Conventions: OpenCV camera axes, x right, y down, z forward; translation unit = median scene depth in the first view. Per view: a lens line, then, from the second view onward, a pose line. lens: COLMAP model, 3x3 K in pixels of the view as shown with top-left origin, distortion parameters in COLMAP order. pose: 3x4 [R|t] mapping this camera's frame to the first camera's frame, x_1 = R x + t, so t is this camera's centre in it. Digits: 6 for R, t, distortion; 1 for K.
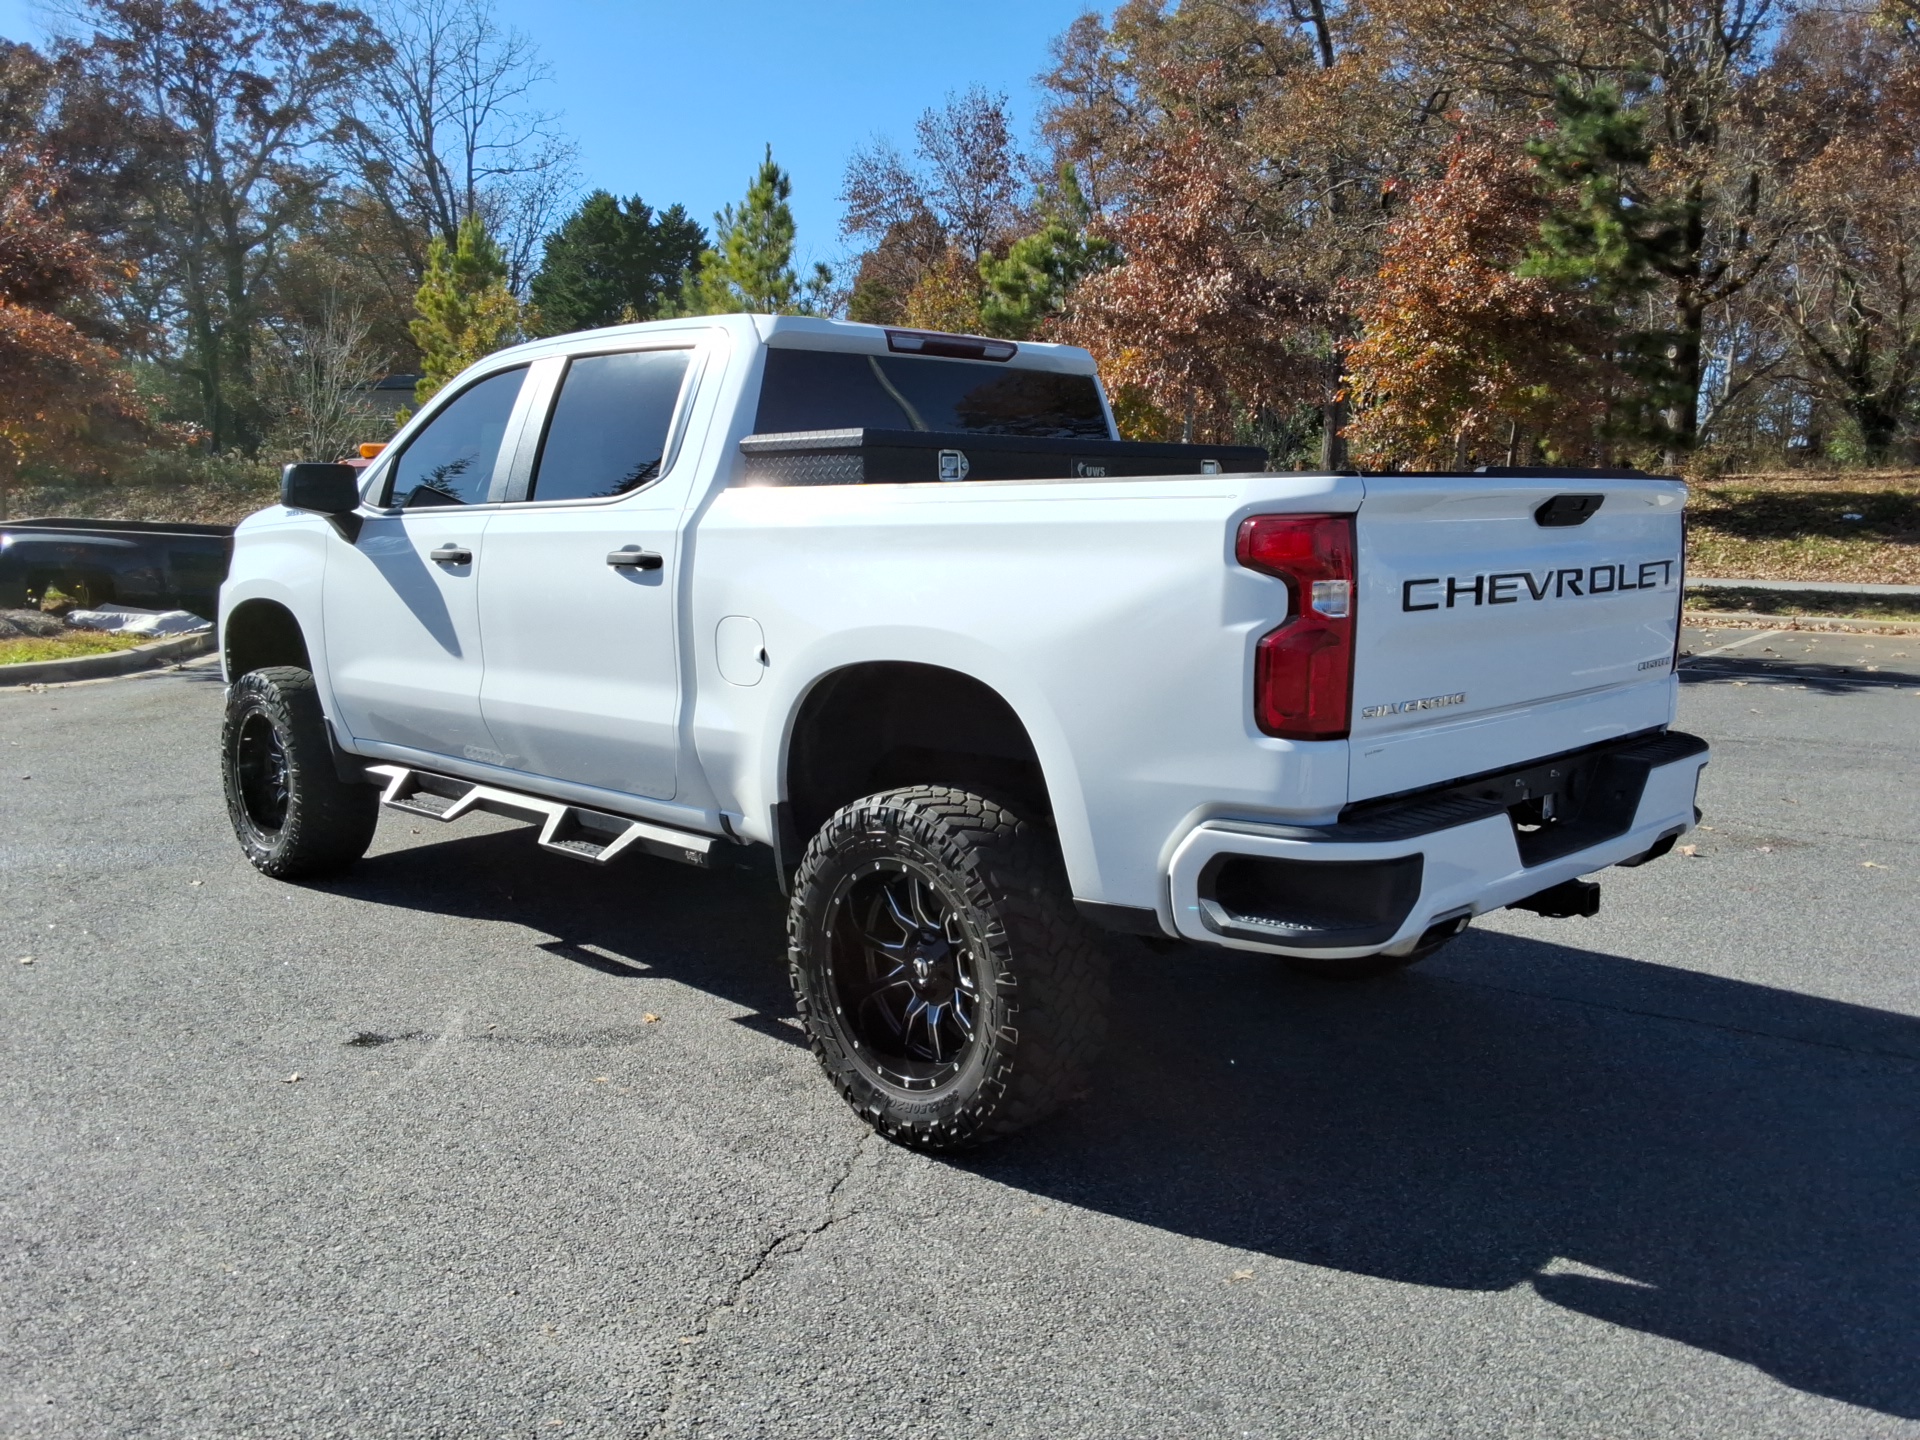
lens RADIAL K [[1567.1, 0, 964.0], [0, 1567.1, 720.8], [0, 0, 1]] dist [0.143865, -0.262362]
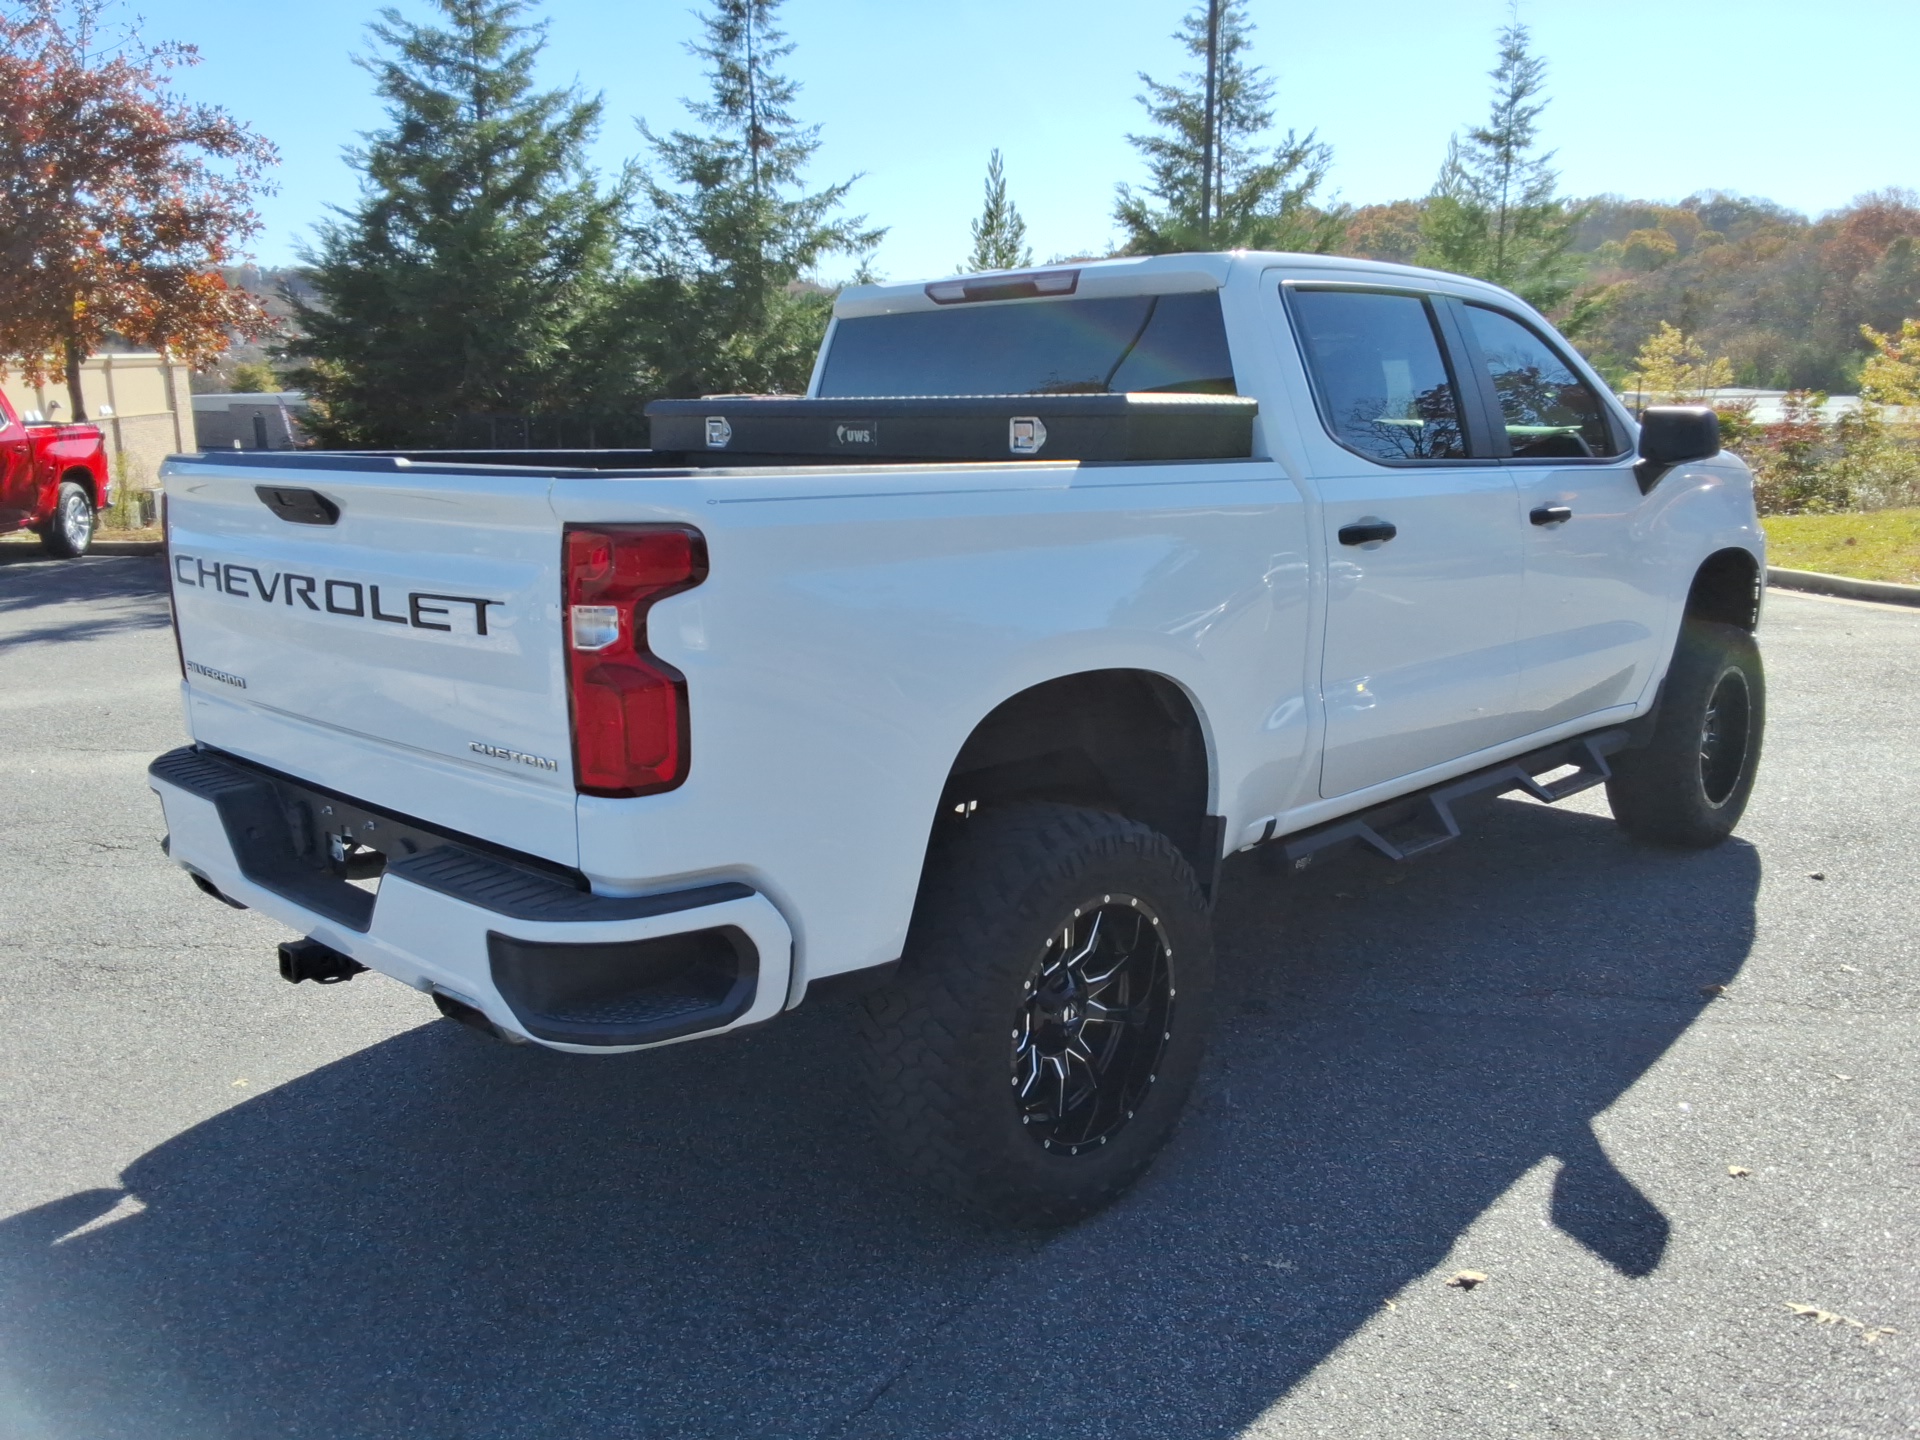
lens RADIAL K [[1541.3, 0, 972.8], [0, 1541.3, 702.9], [0, 0, 1]] dist [0.105877, -0.163049]
pose [[0.023739, 0.186123, -0.982240, 0.808147], [-0.128596, 0.974923, 0.181628, -0.150129], [0.991413, 0.122000, 0.047078, 0.880158]]
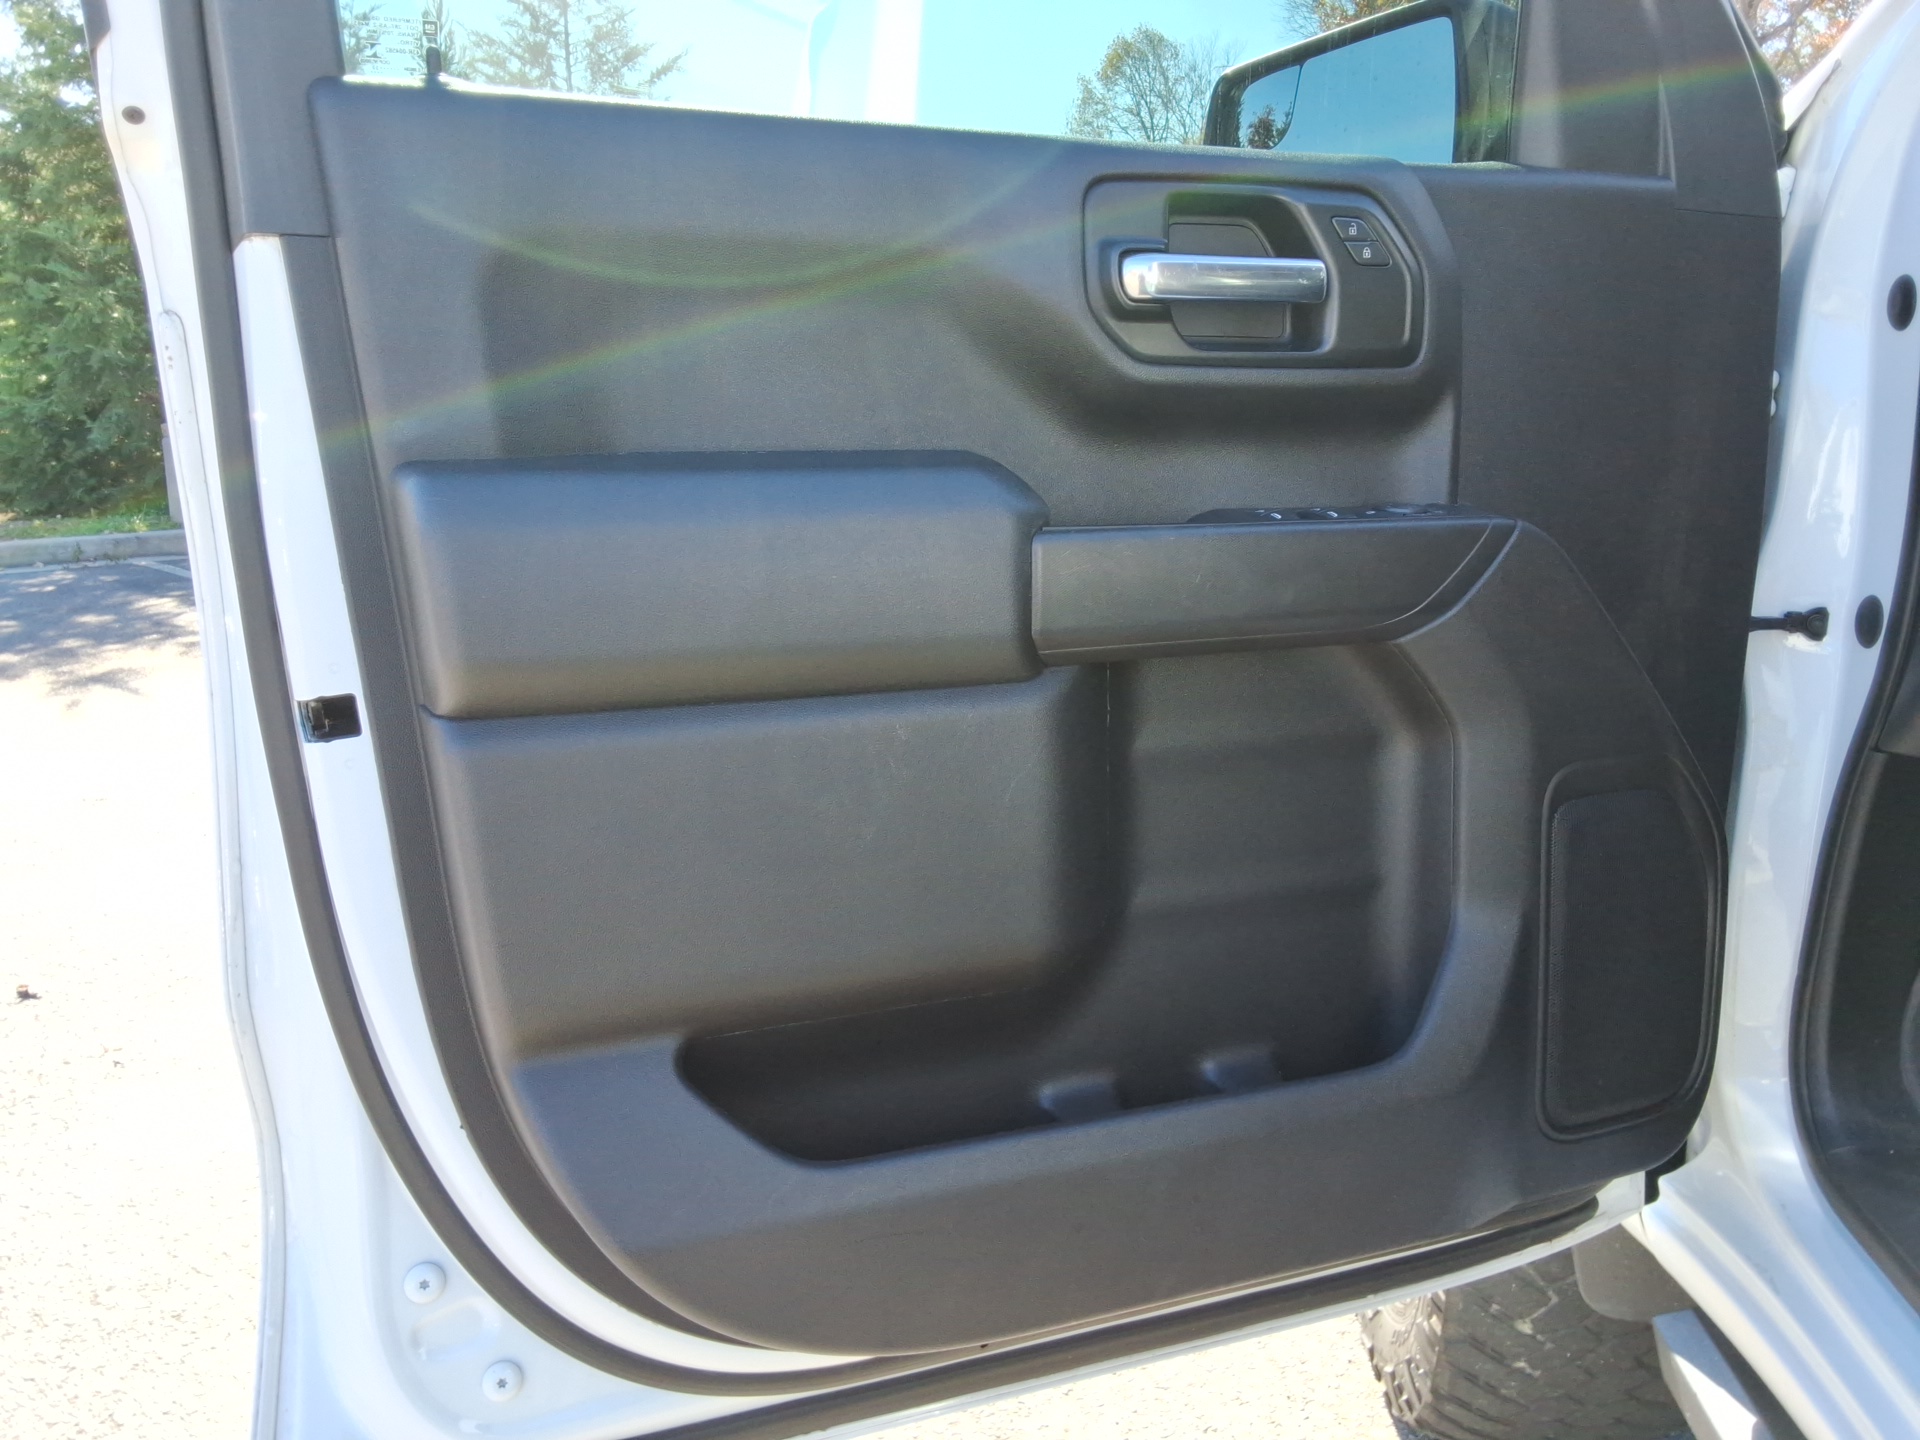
lens RADIAL K [[1541.3, 0, 972.8], [0, 1541.3, 702.9], [0, 0, 1]] dist [0.105877, -0.163049]
pose [[0.650501, 0.165885, -0.741168, -0.309009], [-0.092331, 0.985891, 0.139622, -0.091991], [0.753872, -0.022392, 0.656639, 0.845288]]
